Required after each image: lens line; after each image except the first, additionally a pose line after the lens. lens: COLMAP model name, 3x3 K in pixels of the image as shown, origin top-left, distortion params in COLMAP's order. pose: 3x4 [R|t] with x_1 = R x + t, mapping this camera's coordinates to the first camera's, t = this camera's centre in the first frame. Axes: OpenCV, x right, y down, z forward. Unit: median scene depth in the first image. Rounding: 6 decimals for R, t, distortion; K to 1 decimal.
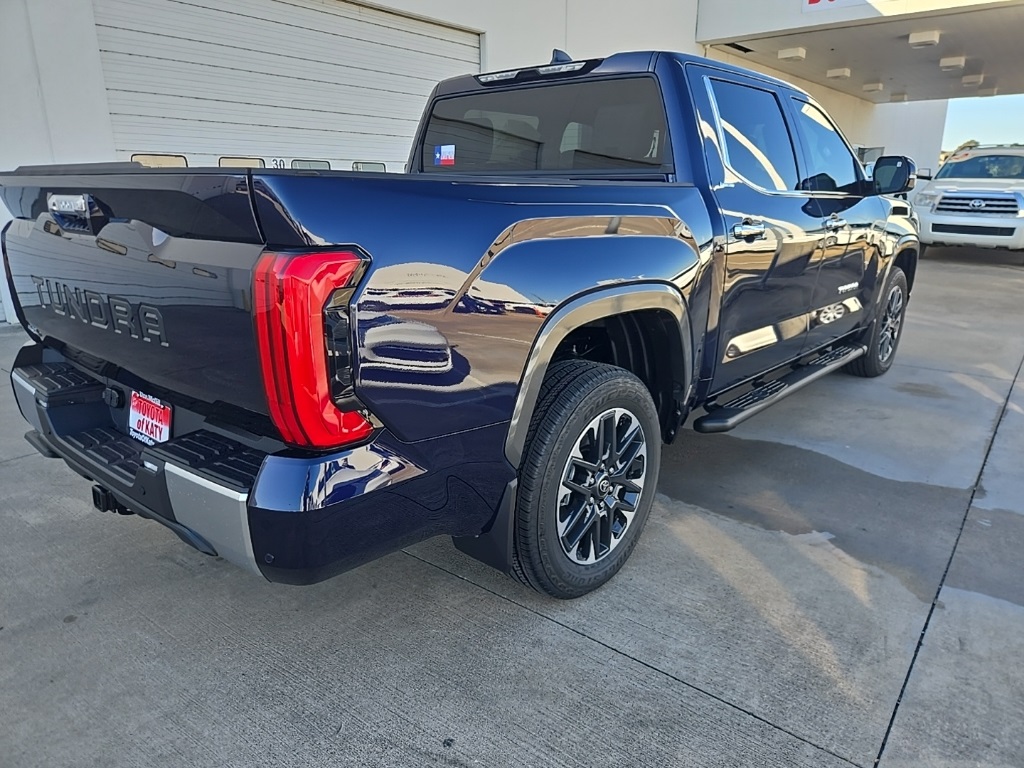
lens RADIAL K [[694.0, 0, 512.0], [0, 694.0, 384.0], [0, 0, 1]] dist [0.021552, 0.000501]
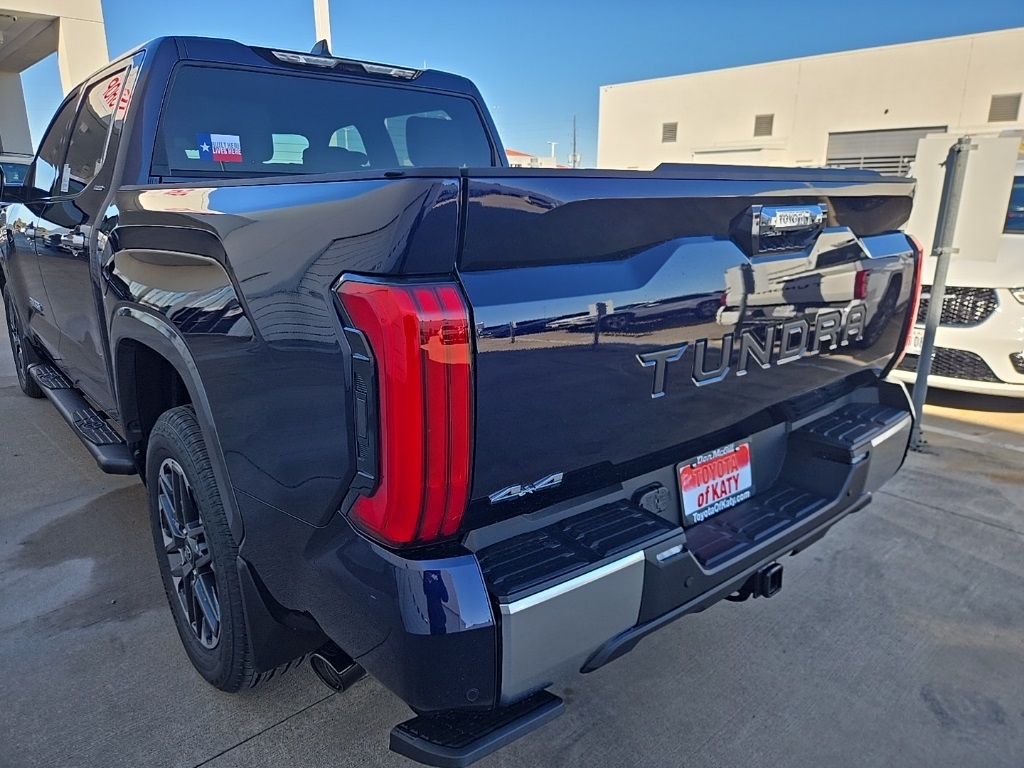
lens RADIAL K [[694.0, 0, 512.0], [0, 694.0, 384.0], [0, 0, 1]] dist [0.021552, 0.000501]
pose [[0.154318, -0.255167, 0.954503, -0.947228], [0.267044, 0.940891, 0.208355, -0.208687], [-0.951248, 0.222741, 0.213337, 0.751316]]
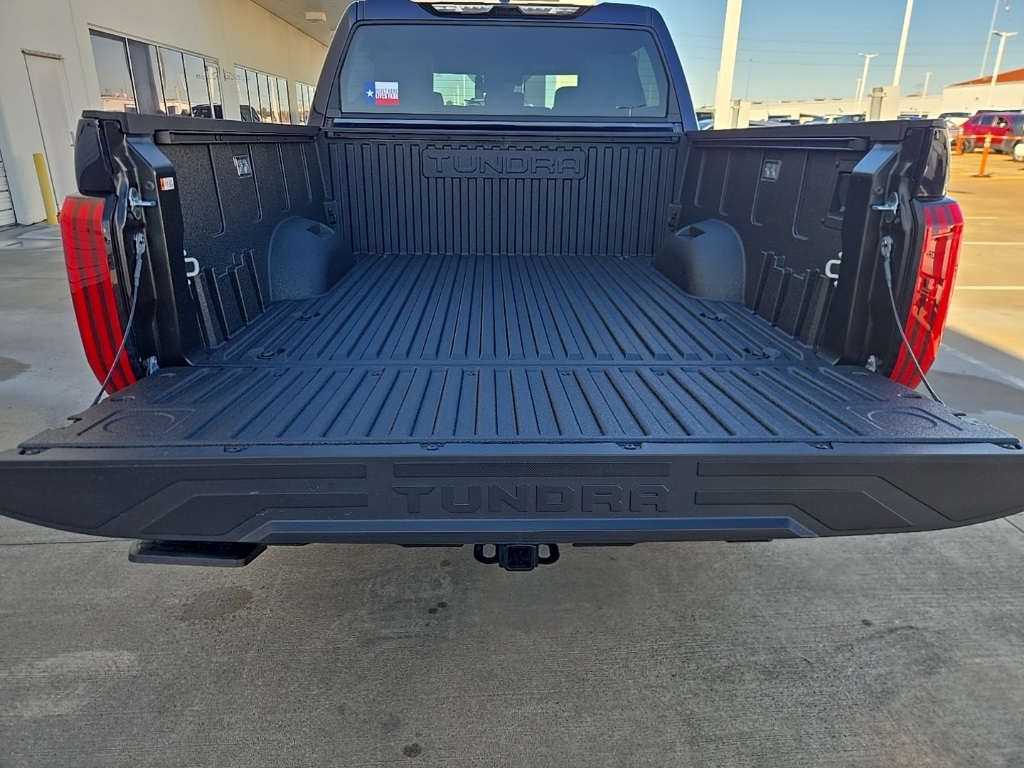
lens RADIAL K [[694.0, 0, 512.0], [0, 694.0, 384.0], [0, 0, 1]] dist [0.021552, 0.000501]
pose [[0.734328, -0.221837, 0.641522, -0.731580], [0.173432, 0.975038, 0.138645, -0.087744], [-0.656265, 0.009449, 0.754471, 0.307581]]
